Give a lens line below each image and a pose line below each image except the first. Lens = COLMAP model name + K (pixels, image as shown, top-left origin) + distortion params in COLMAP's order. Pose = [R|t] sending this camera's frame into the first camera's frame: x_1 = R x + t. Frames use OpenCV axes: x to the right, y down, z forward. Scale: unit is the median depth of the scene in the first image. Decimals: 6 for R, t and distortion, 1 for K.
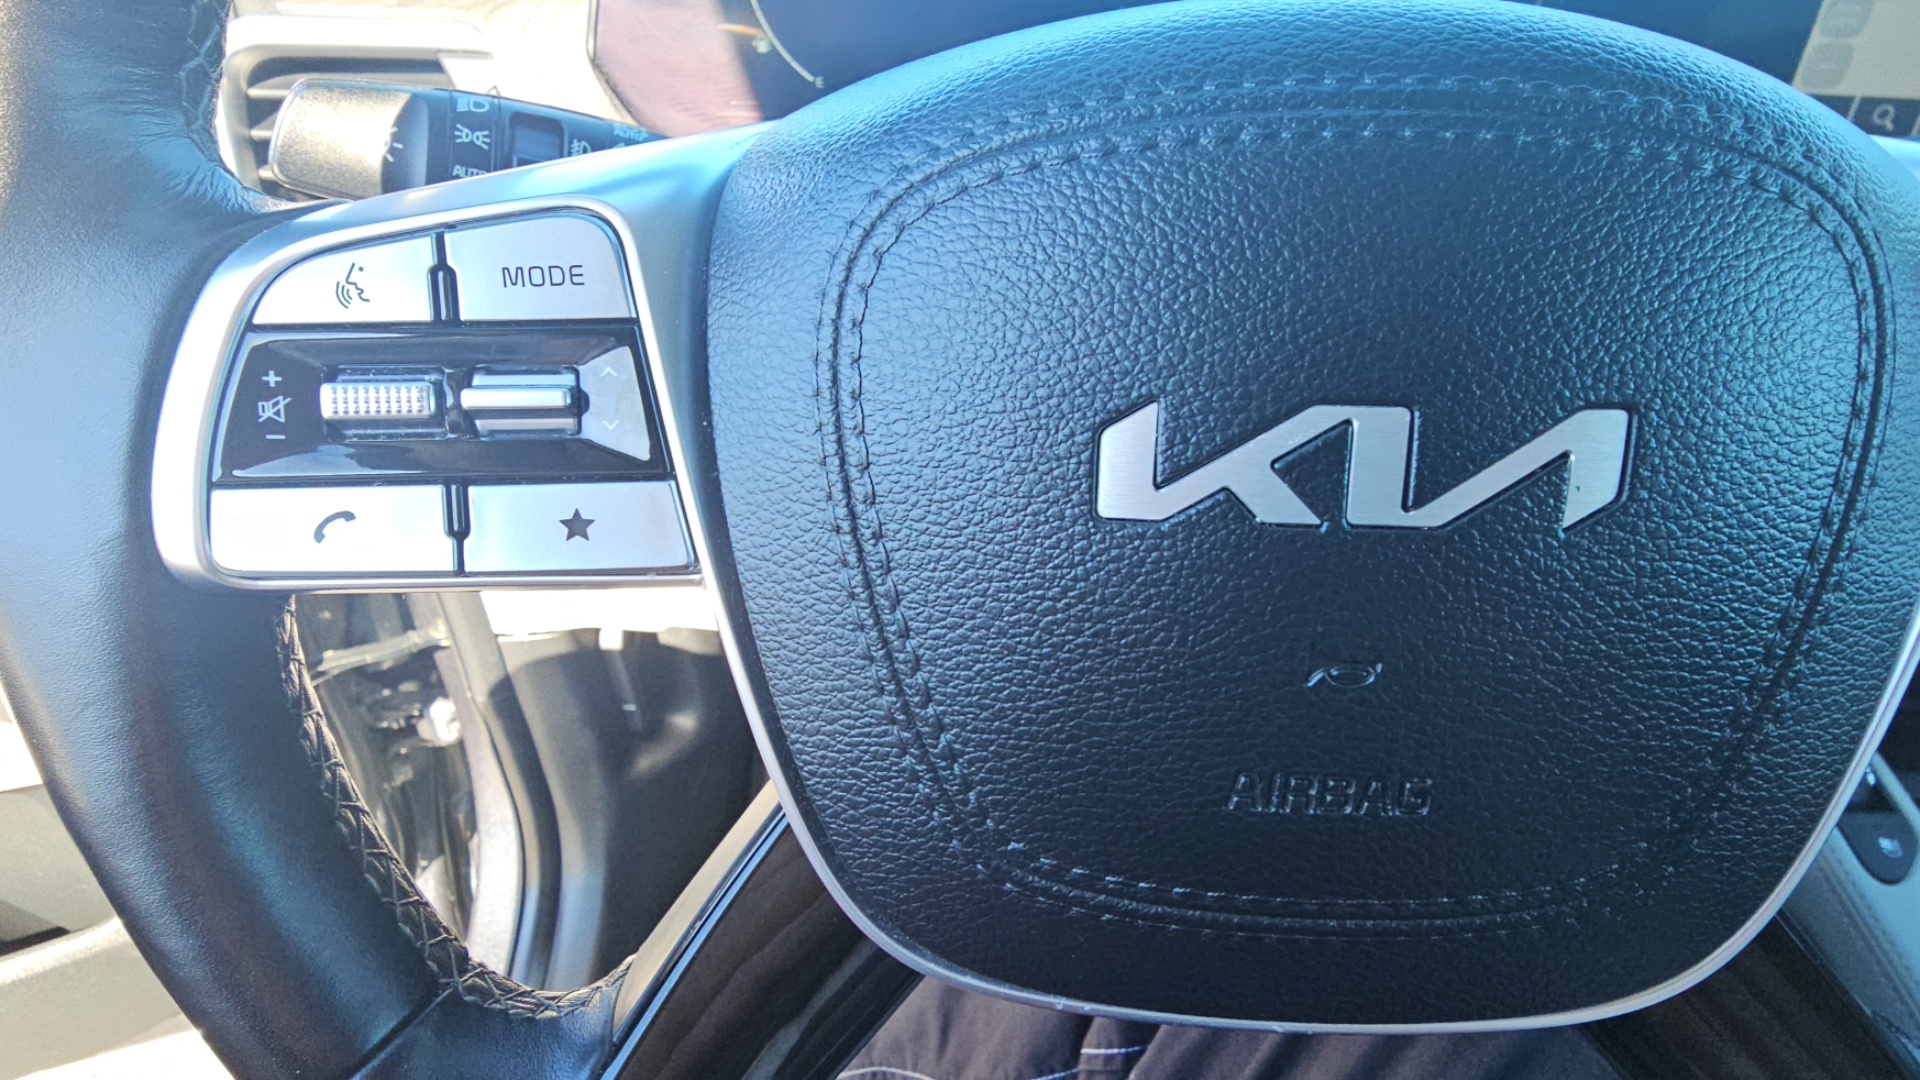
lens RADIAL K [[986.6, 0, 982.4], [0, 986.6, 550.0], [0, 0, 1]] dist [0.001676, -0.001943]
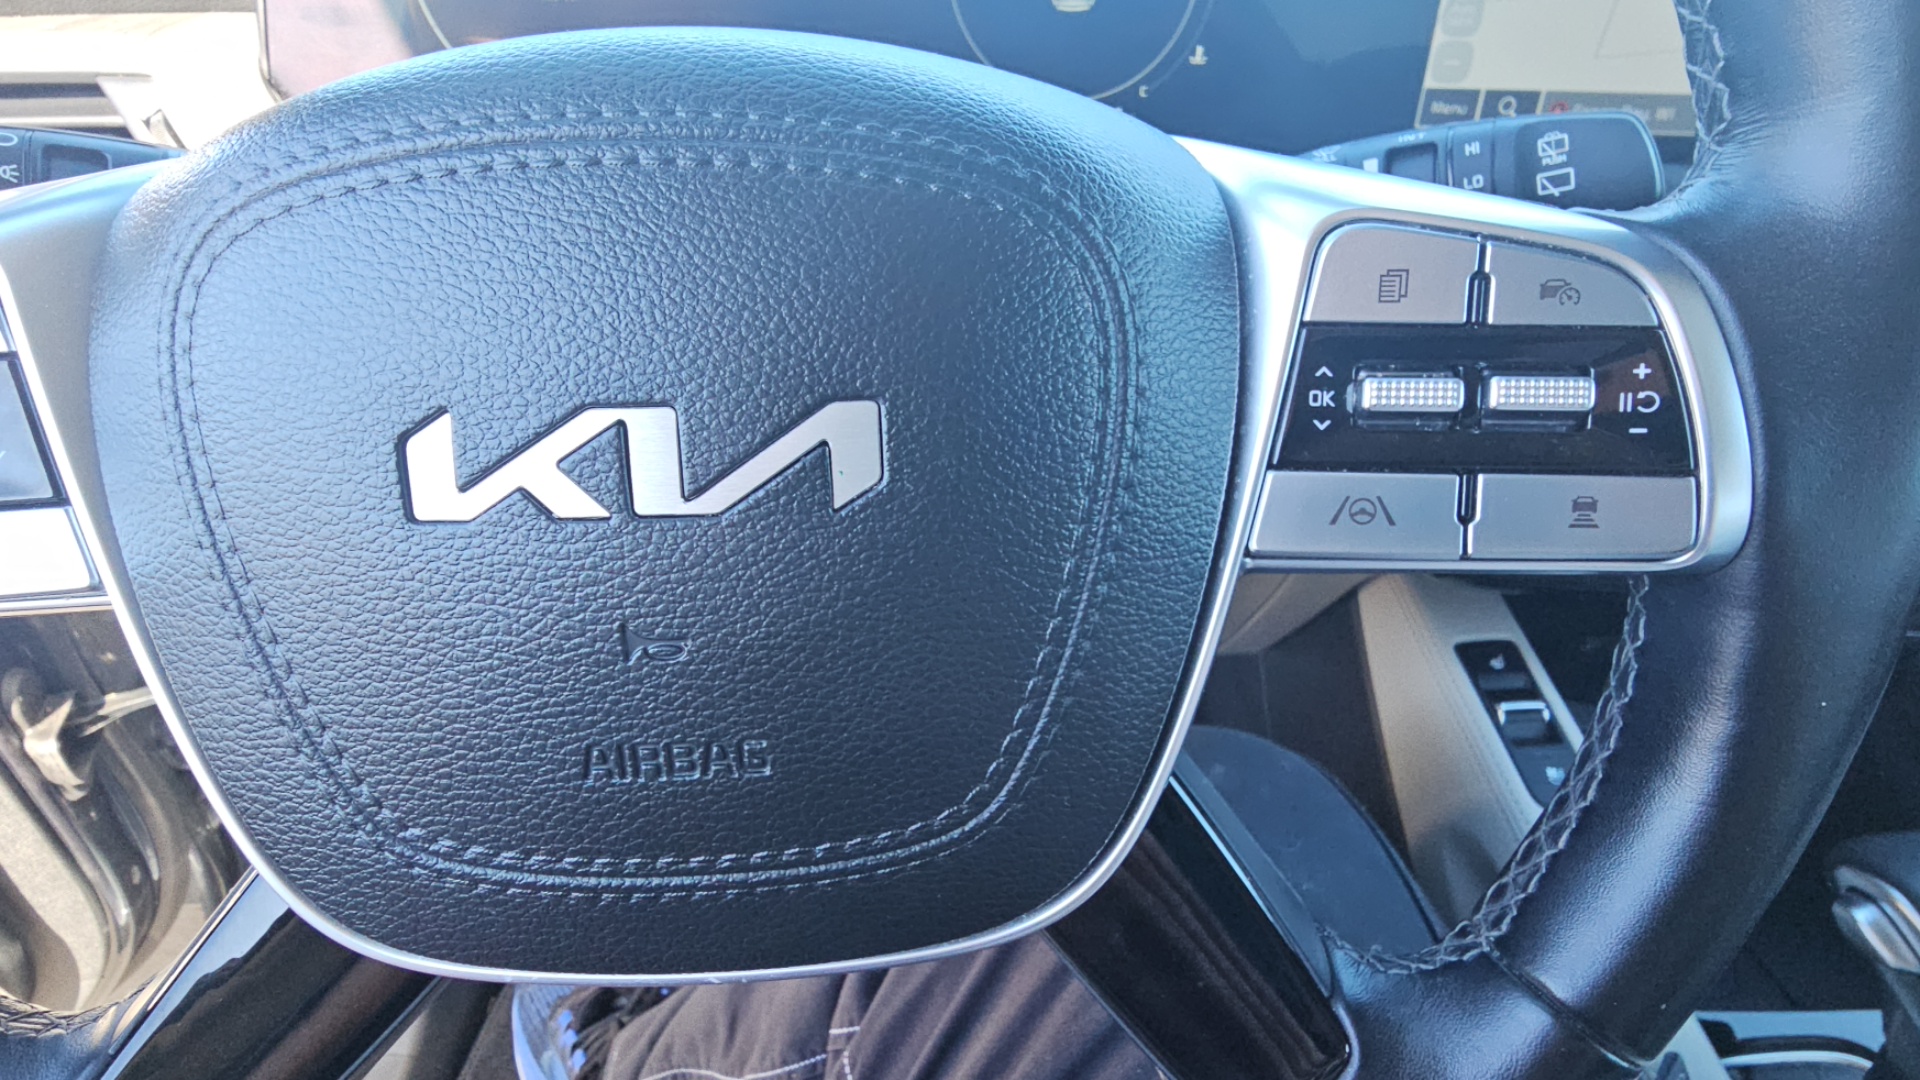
lens RADIAL K [[982.6, 0, 961.3], [0, 982.6, 547.4], [0, 0, 1]] dist [0.014303, -0.012384]
pose [[0.995546, -0.055833, 0.075960, 0.595599], [0.055795, 0.998439, 0.002628, 0.025104], [-0.075988, 0.001622, 0.997107, -0.115316]]
